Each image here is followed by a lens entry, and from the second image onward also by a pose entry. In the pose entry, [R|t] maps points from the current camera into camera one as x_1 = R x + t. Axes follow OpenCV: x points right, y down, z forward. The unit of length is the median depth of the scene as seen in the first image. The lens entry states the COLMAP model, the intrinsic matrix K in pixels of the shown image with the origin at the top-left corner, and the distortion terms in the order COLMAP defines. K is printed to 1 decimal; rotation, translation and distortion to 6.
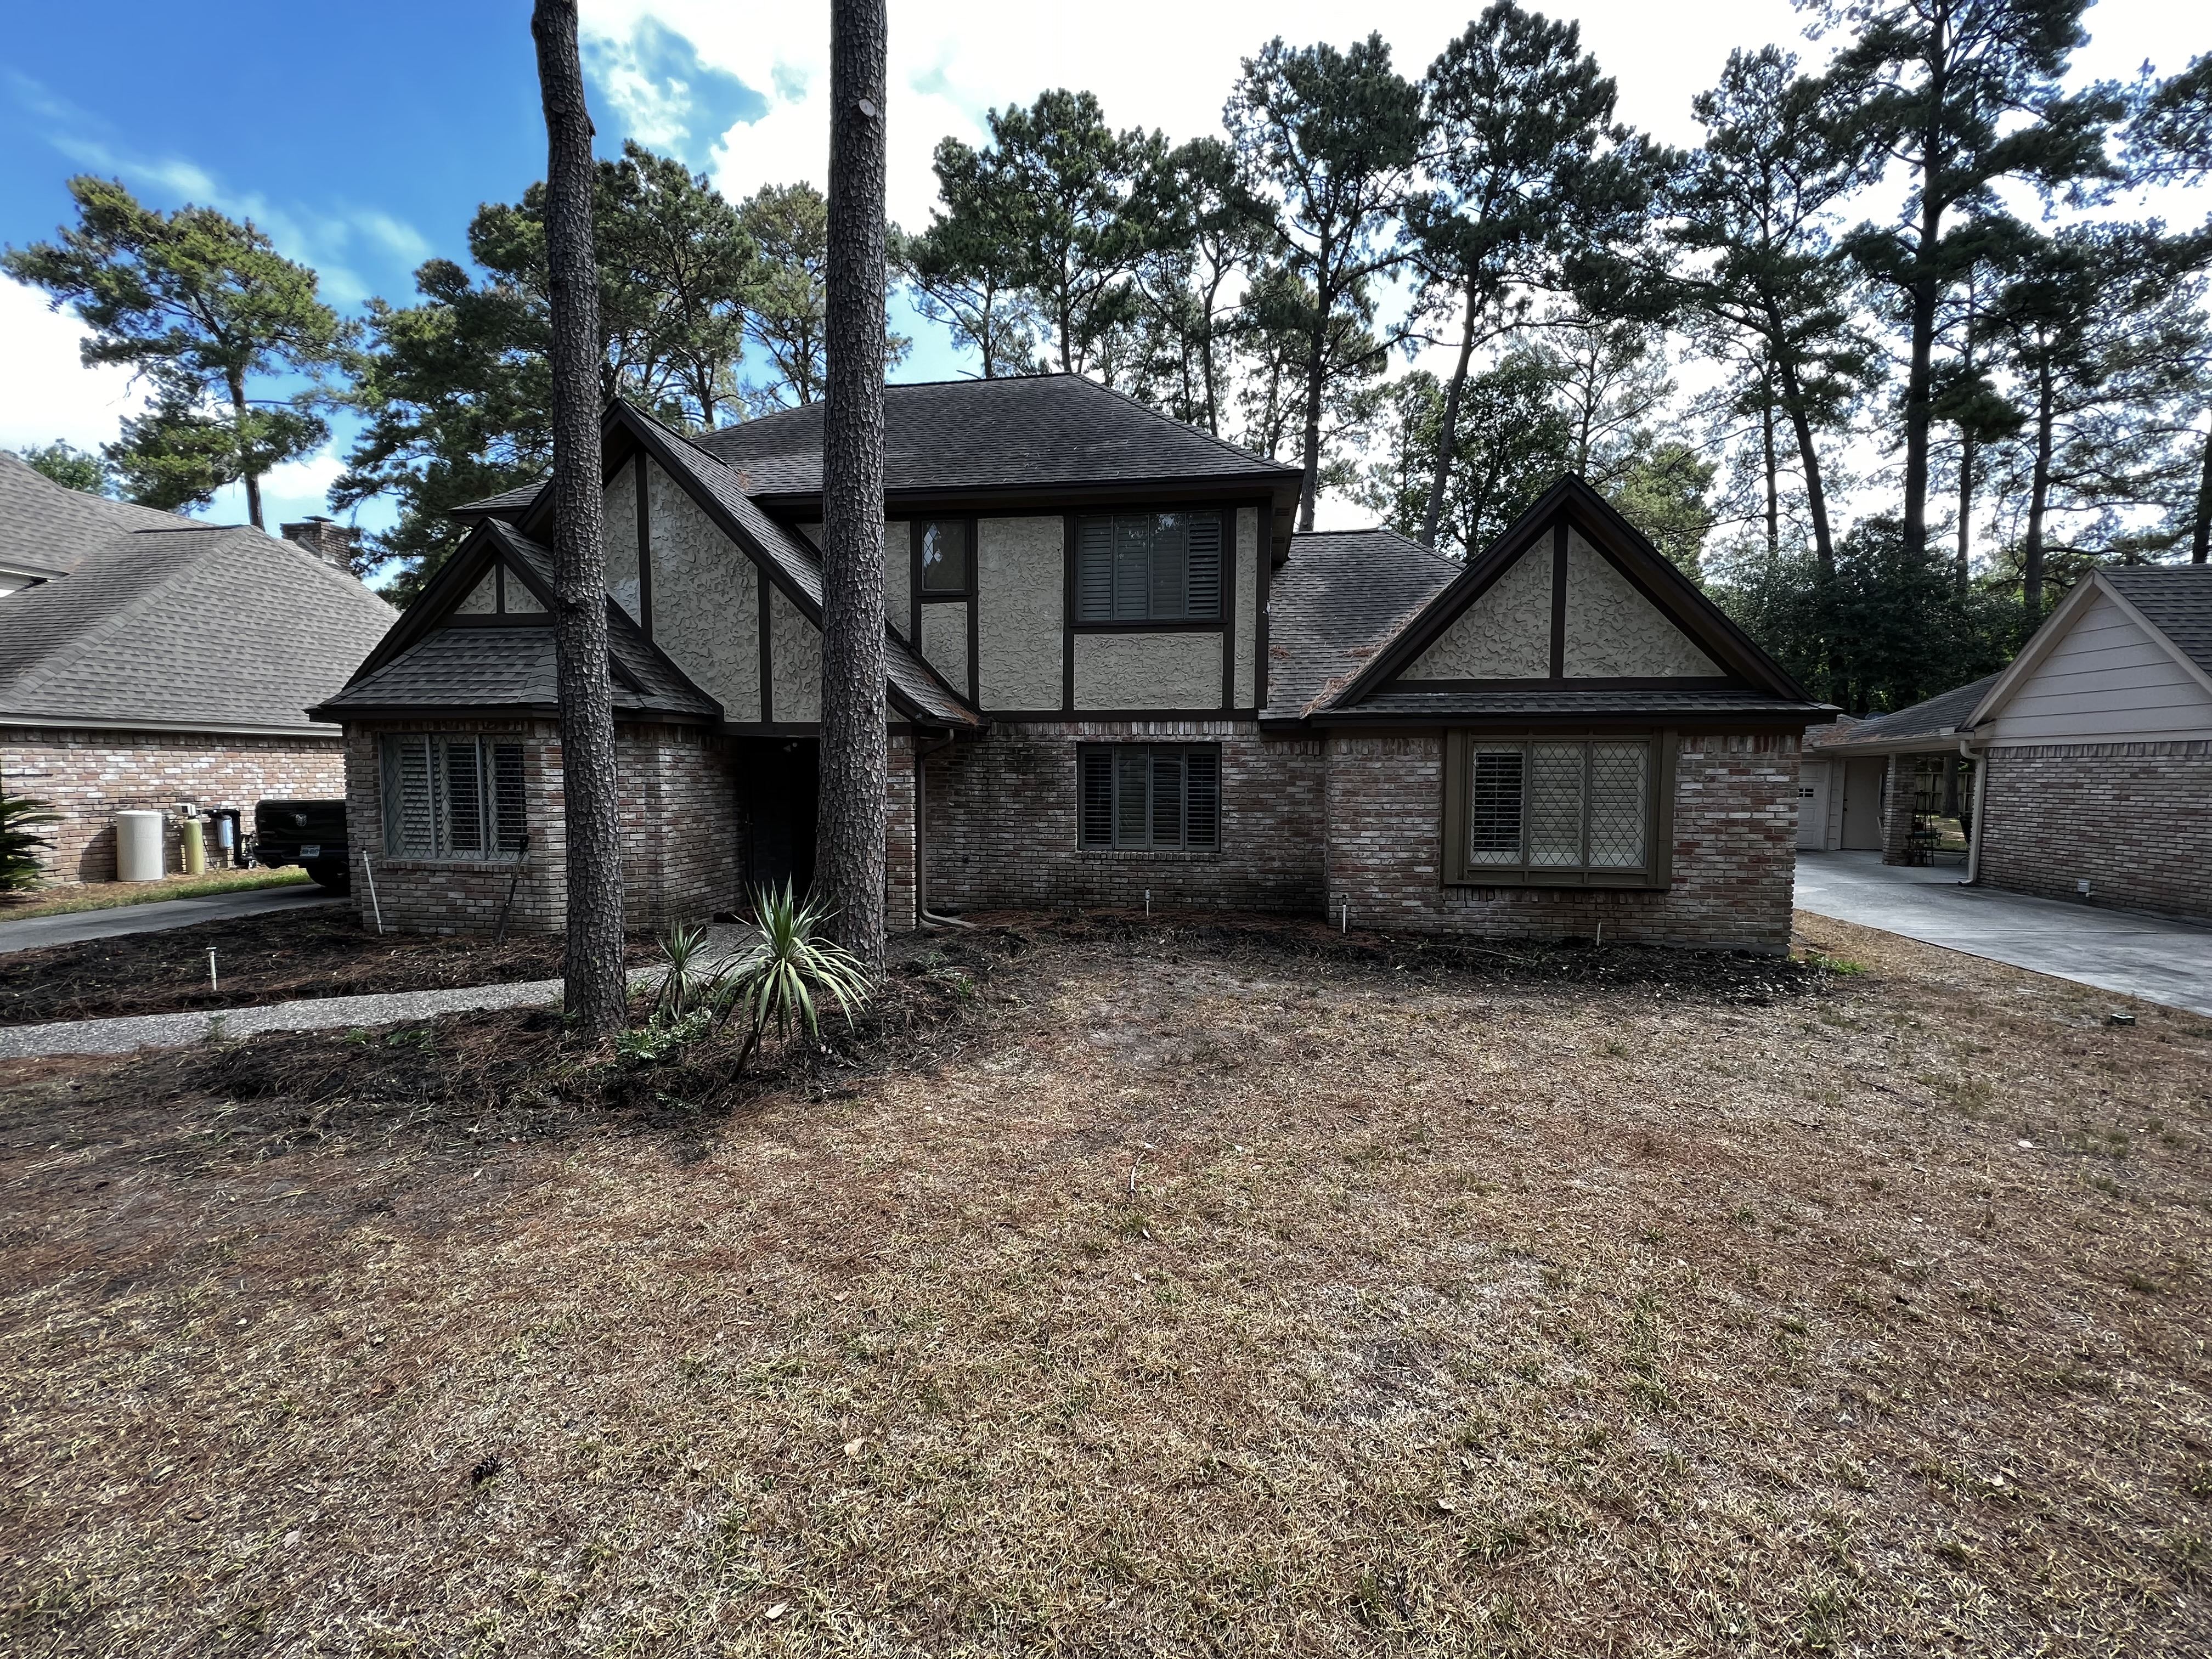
lens RADIAL K [[904.0, 0, 1110.4], [0, 904.0, 836.3], [0, 0, 1]] dist [0.000188, 0.000098]
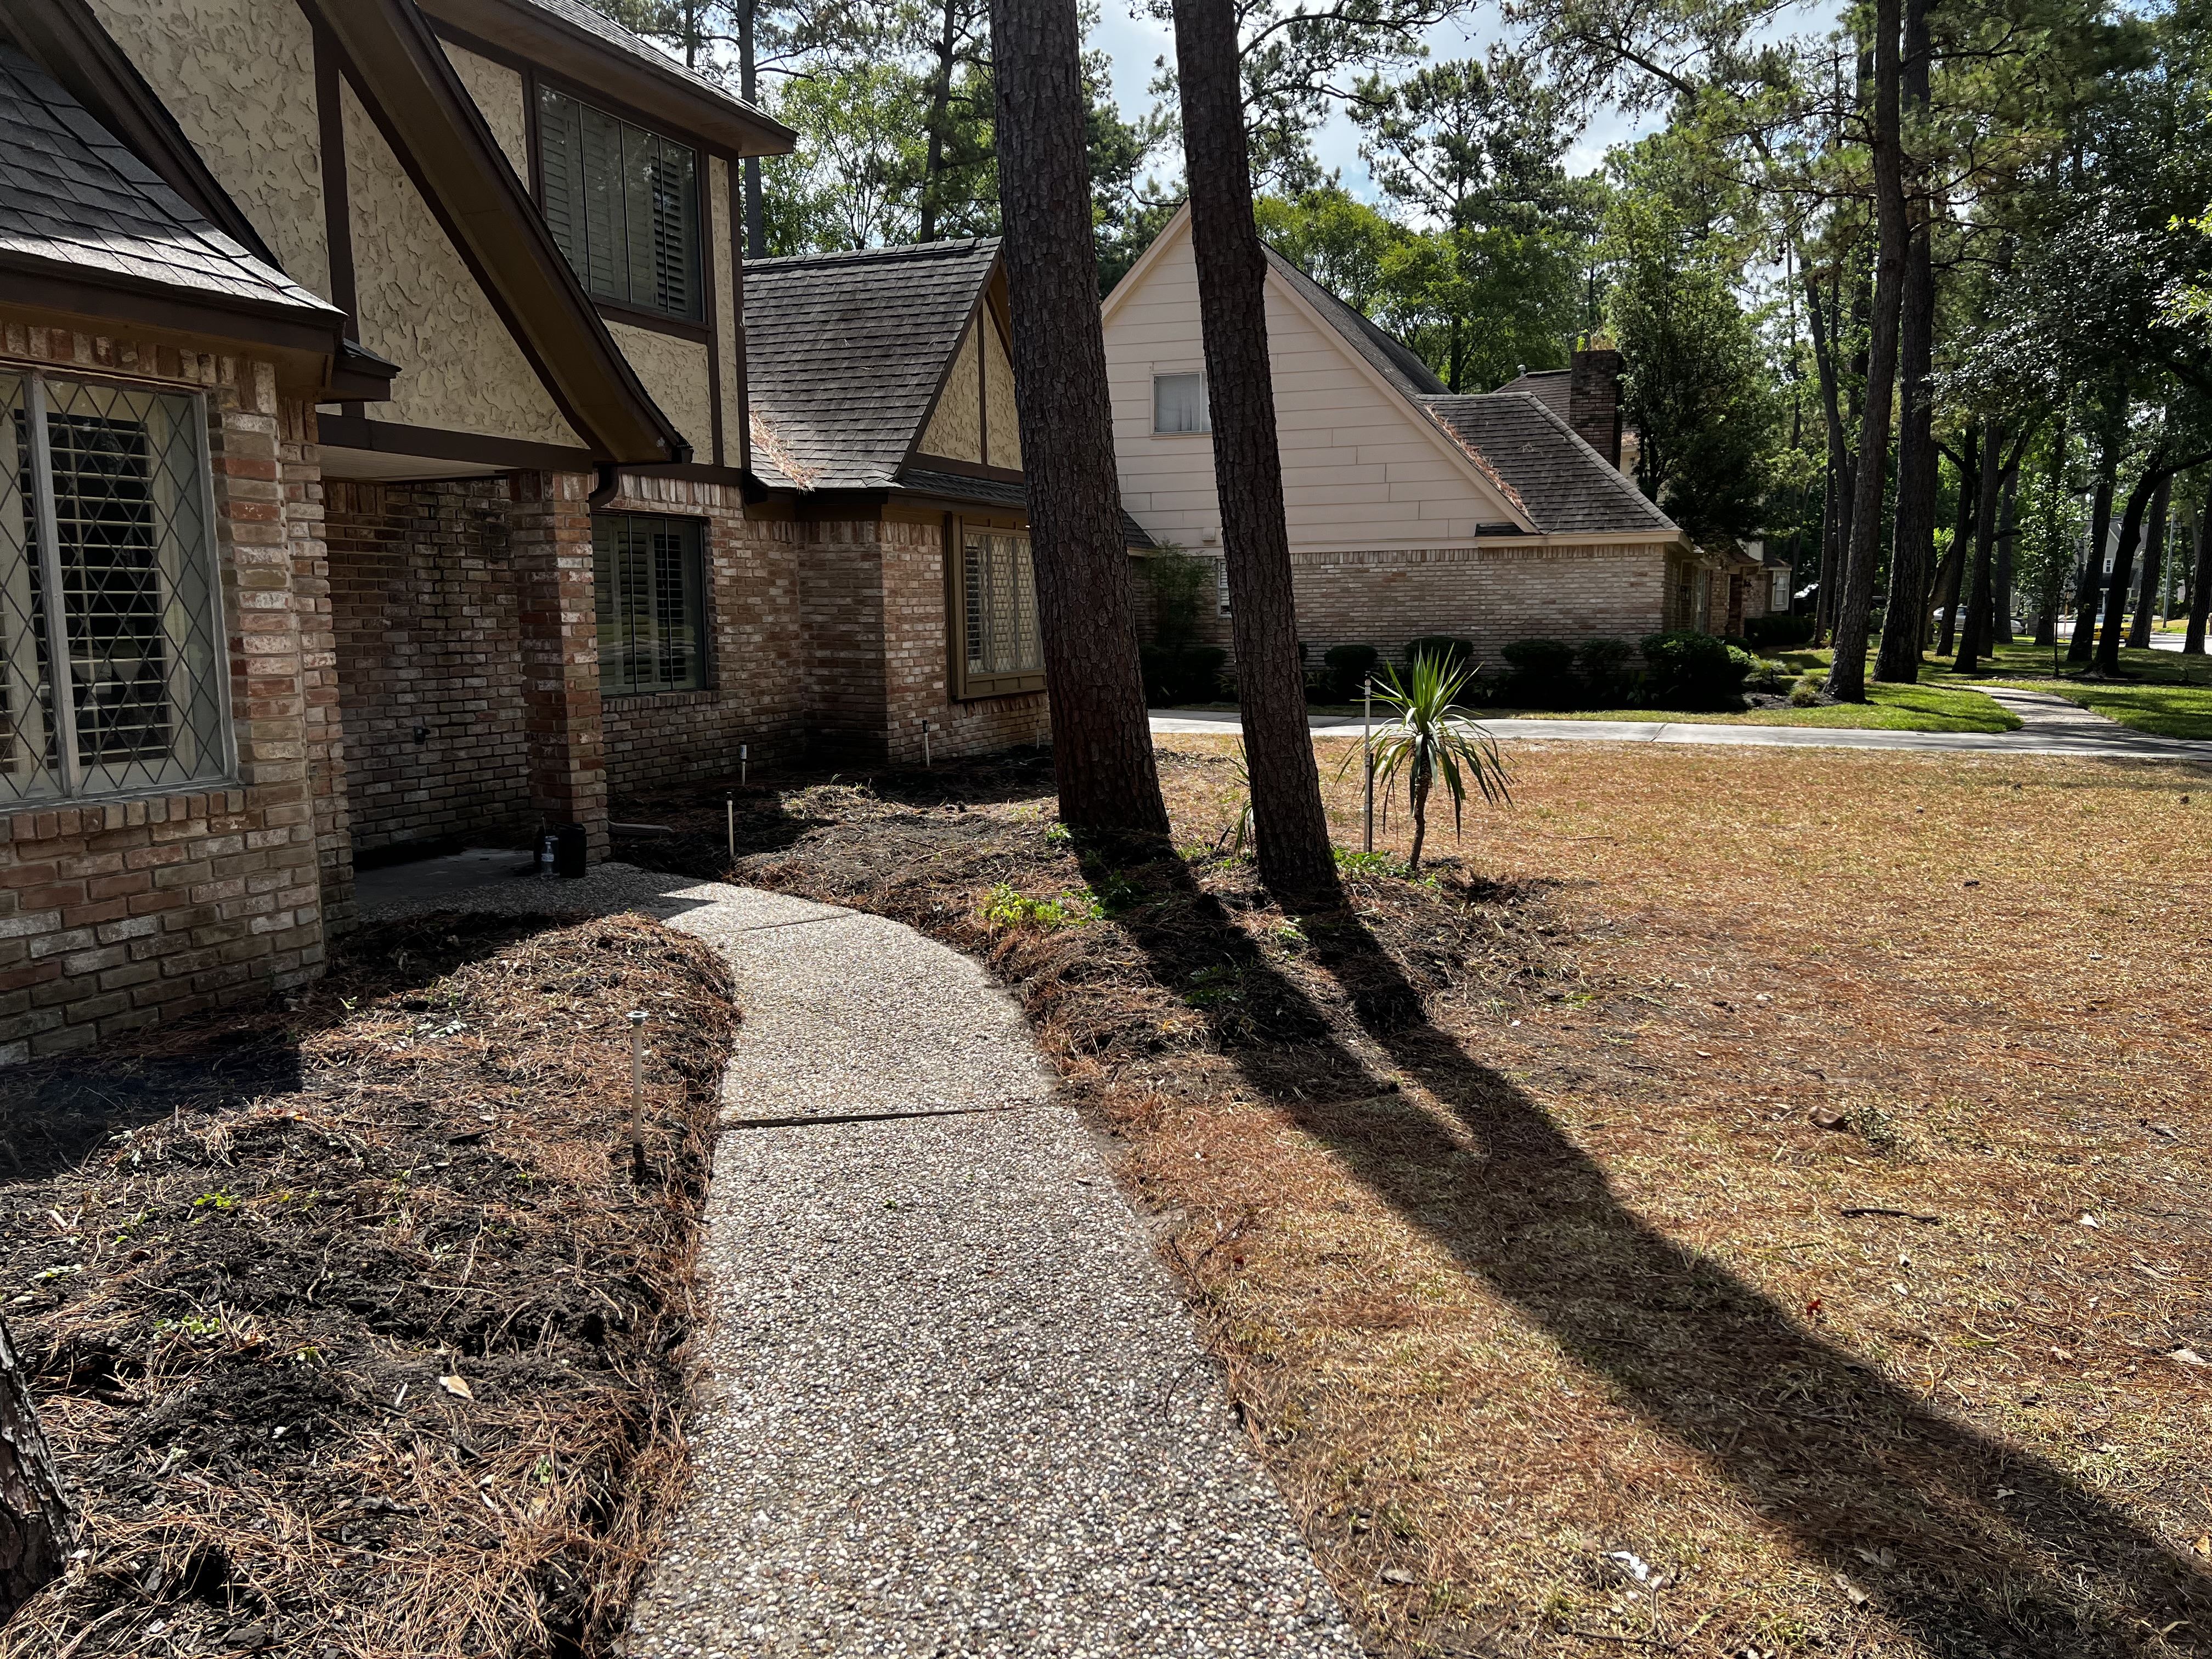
lens RADIAL K [[1675.6, 0, 1119.6], [0, 1675.6, 860.6], [0, 0, 1]] dist [0.053785, -0.054245]
pose [[0.204059, -0.151237, 0.967206, -1.137226], [0.083356, 0.987091, 0.136760, -0.001405], [-0.975403, 0.052715, 0.214032, 0.514750]]
